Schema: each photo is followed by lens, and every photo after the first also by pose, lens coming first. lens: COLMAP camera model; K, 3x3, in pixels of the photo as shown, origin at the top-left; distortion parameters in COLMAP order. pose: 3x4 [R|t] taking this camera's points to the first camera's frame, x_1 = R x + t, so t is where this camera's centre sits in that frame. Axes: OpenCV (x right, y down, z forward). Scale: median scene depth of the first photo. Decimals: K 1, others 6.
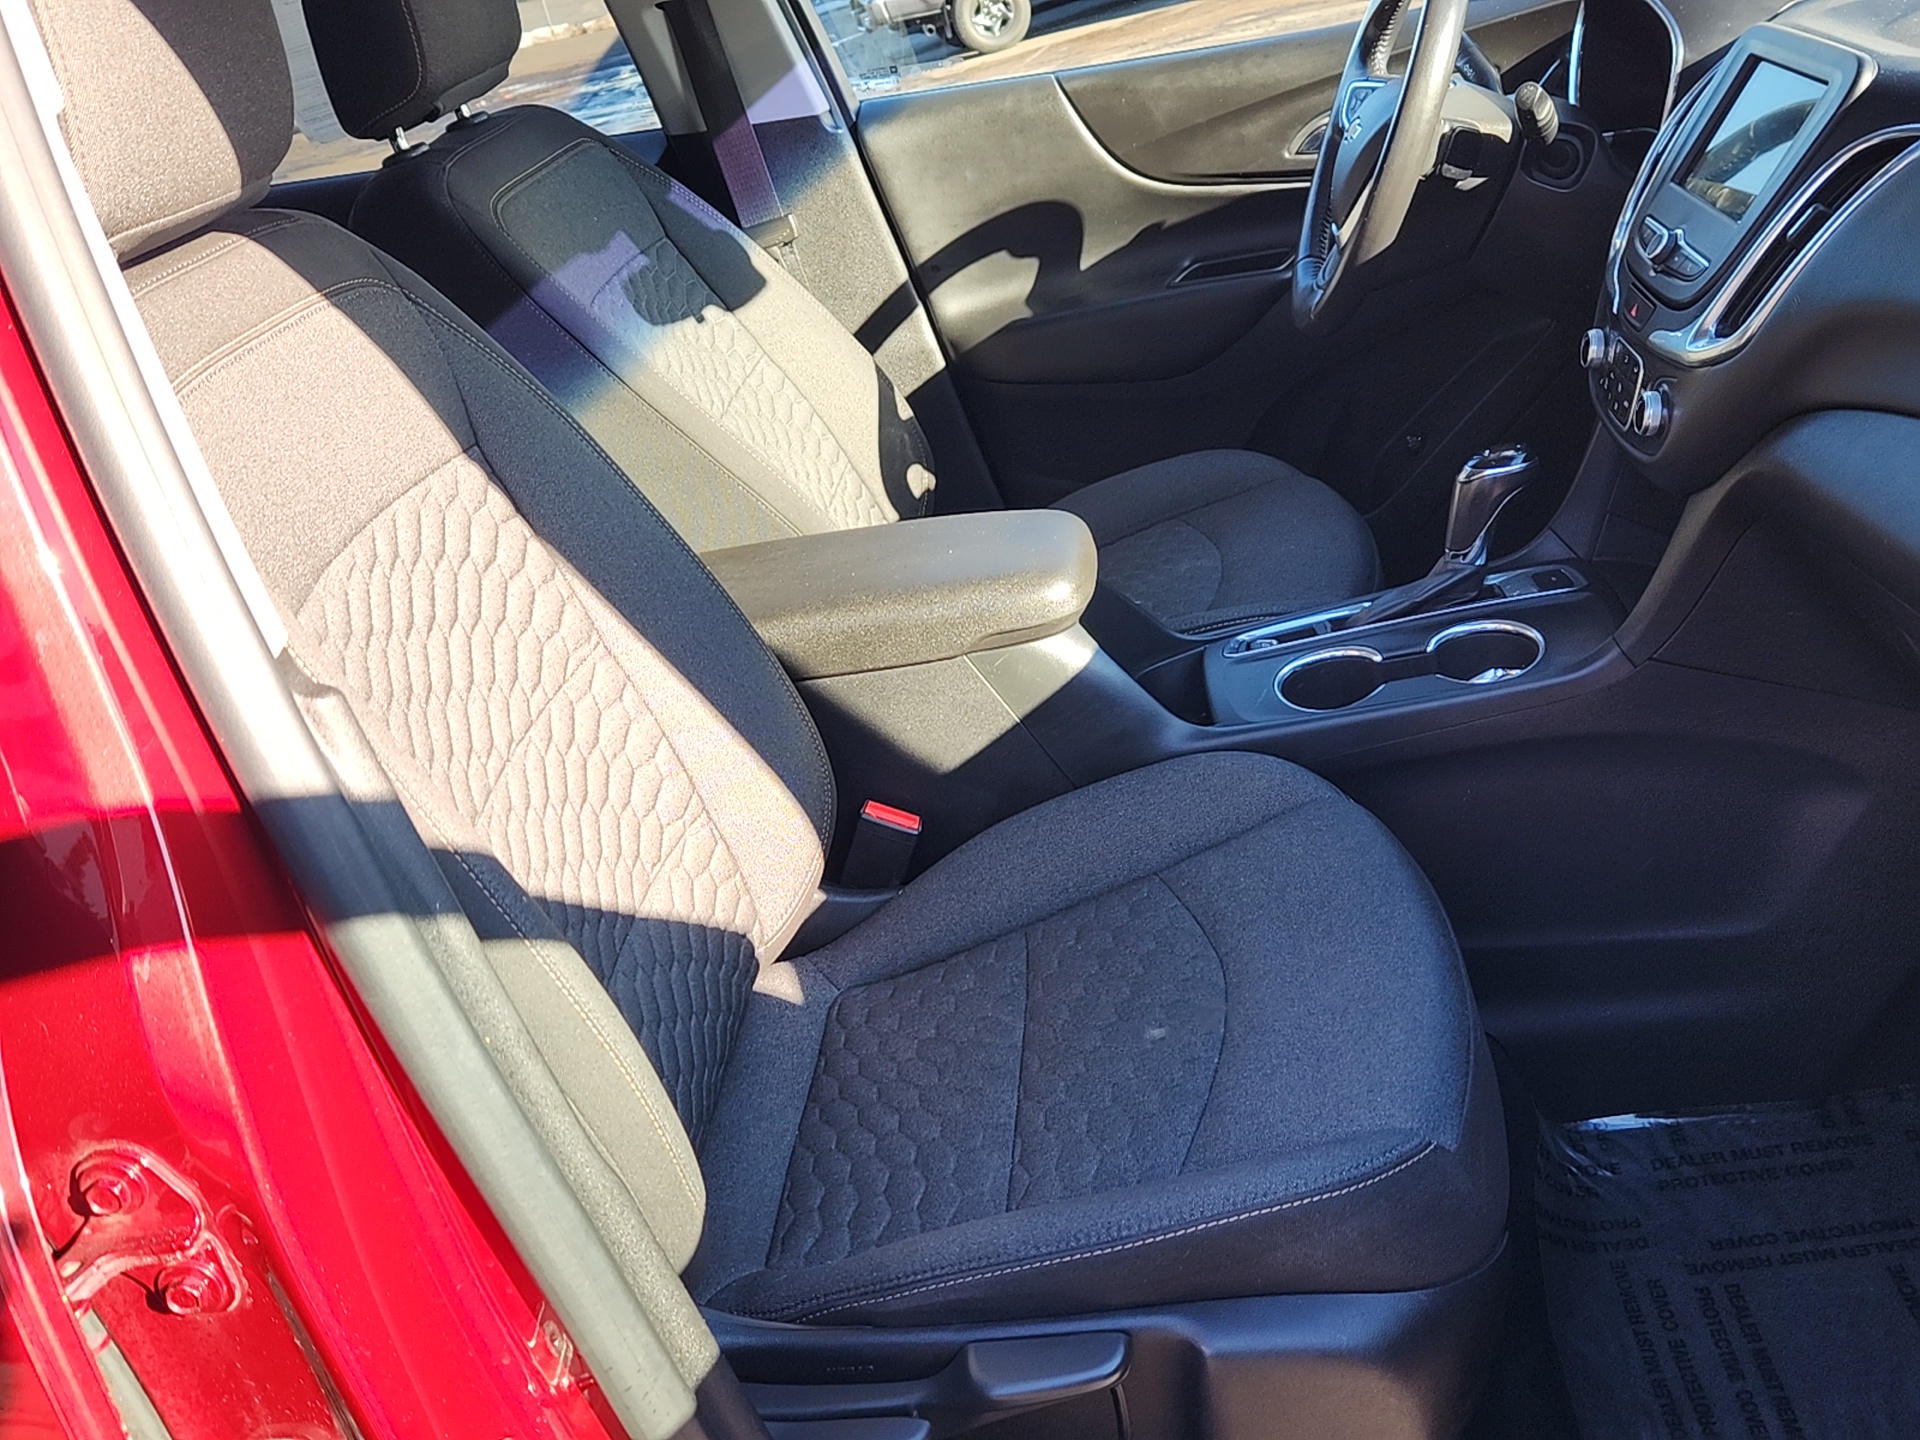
lens RADIAL K [[1749.1, 0, 960.0], [0, 1749.1, 720.0], [0, 0, 1]] dist [0.041405, -0.000335]
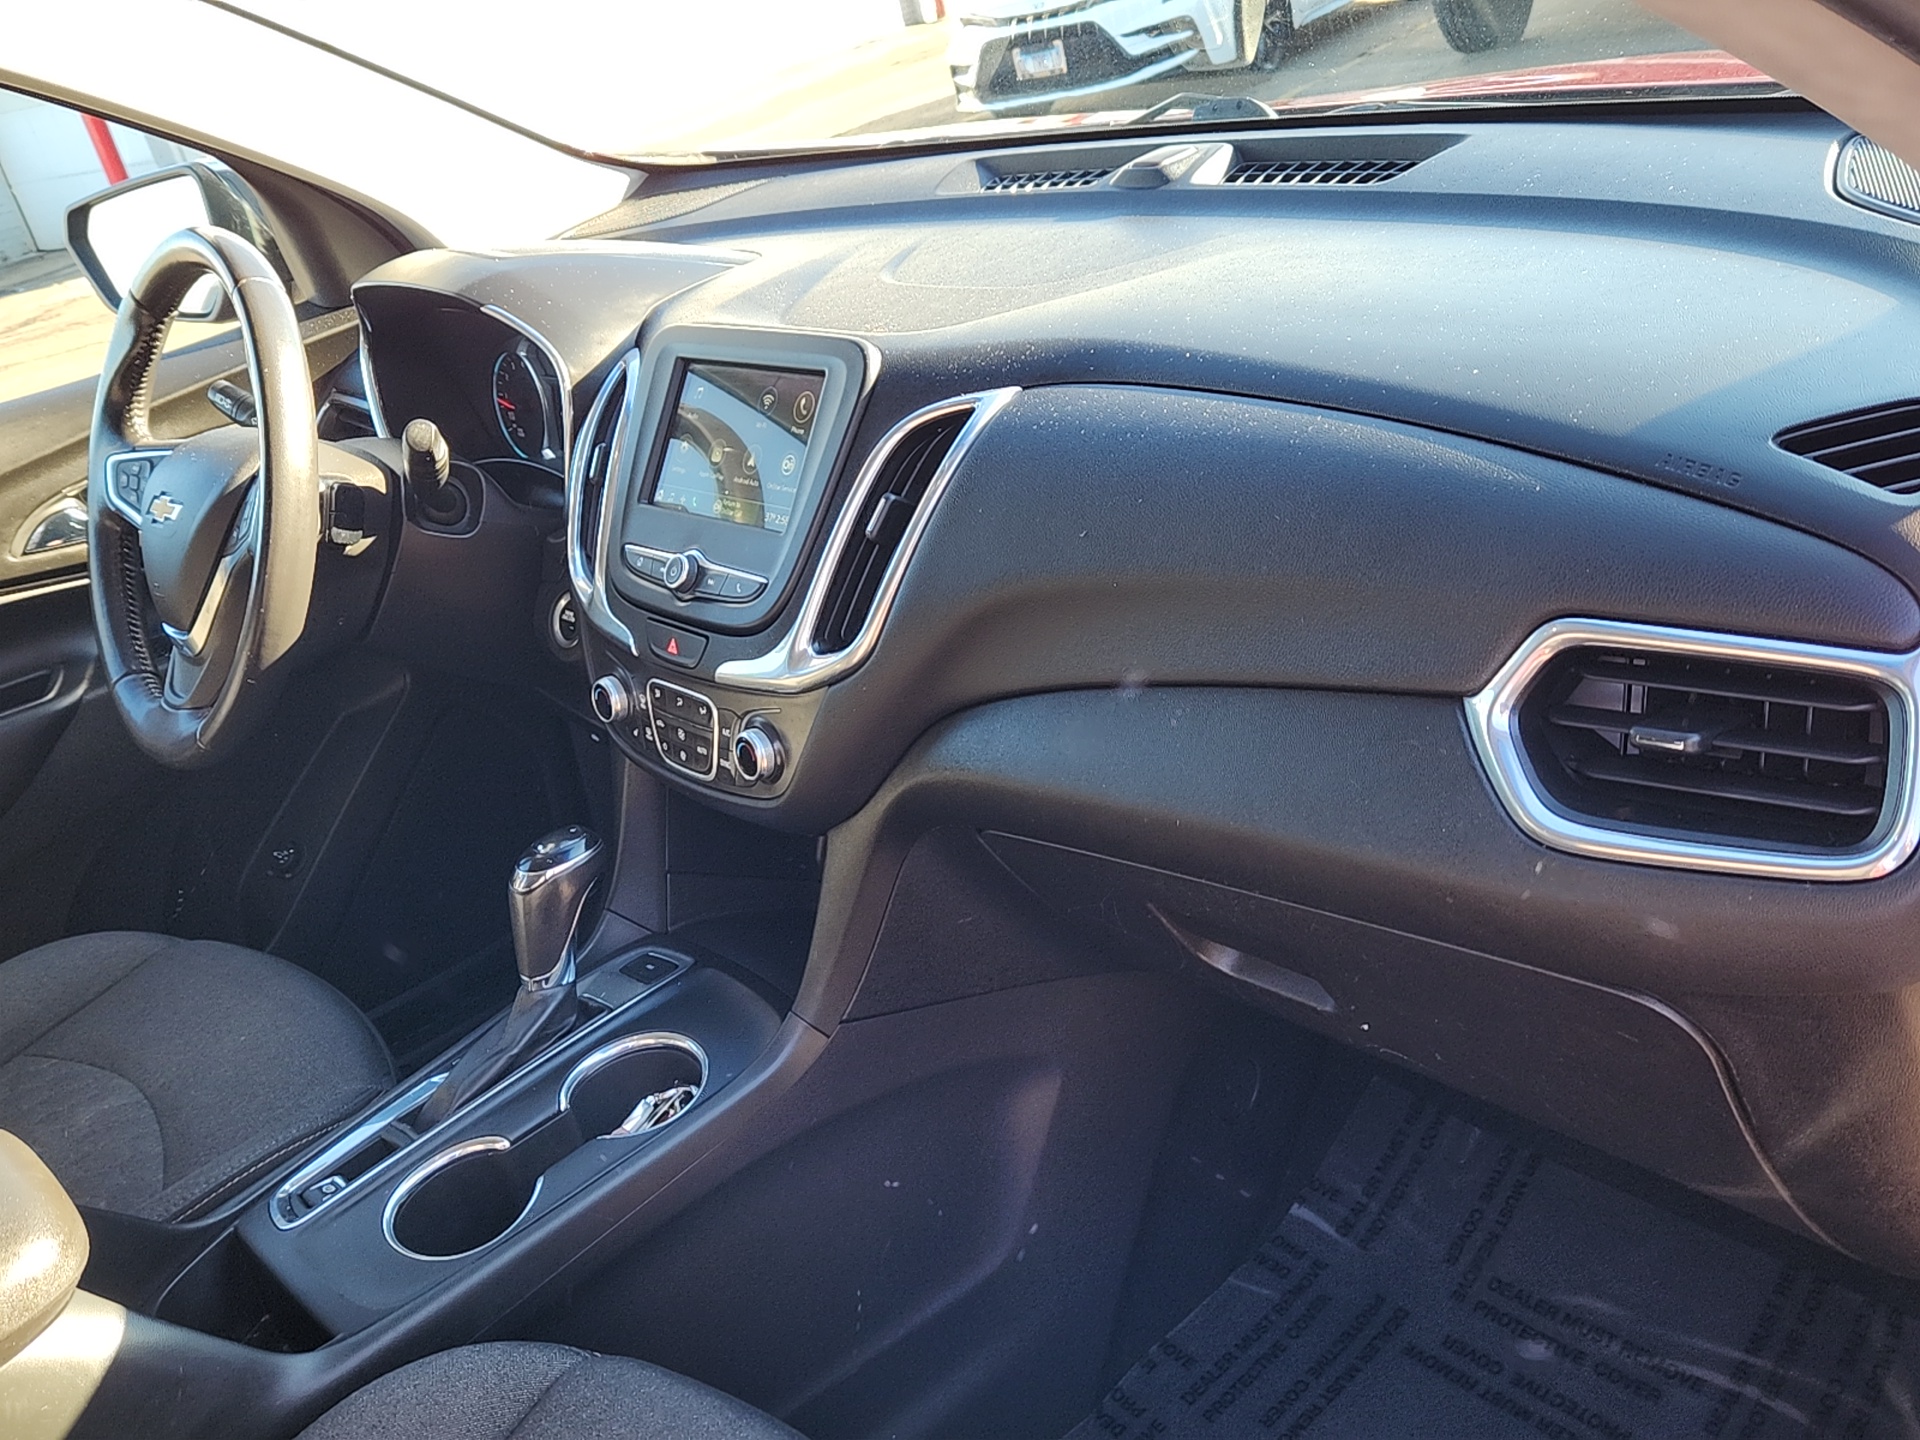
lens RADIAL K [[1749.1, 0, 960.0], [0, 1749.1, 720.0], [0, 0, 1]] dist [0.041405, -0.000335]
pose [[0.691747, -0.241245, 0.680651, -0.097620], [0.363157, 0.930906, -0.039133, -0.104052], [-0.624181, 0.274254, 0.731562, 0.271992]]
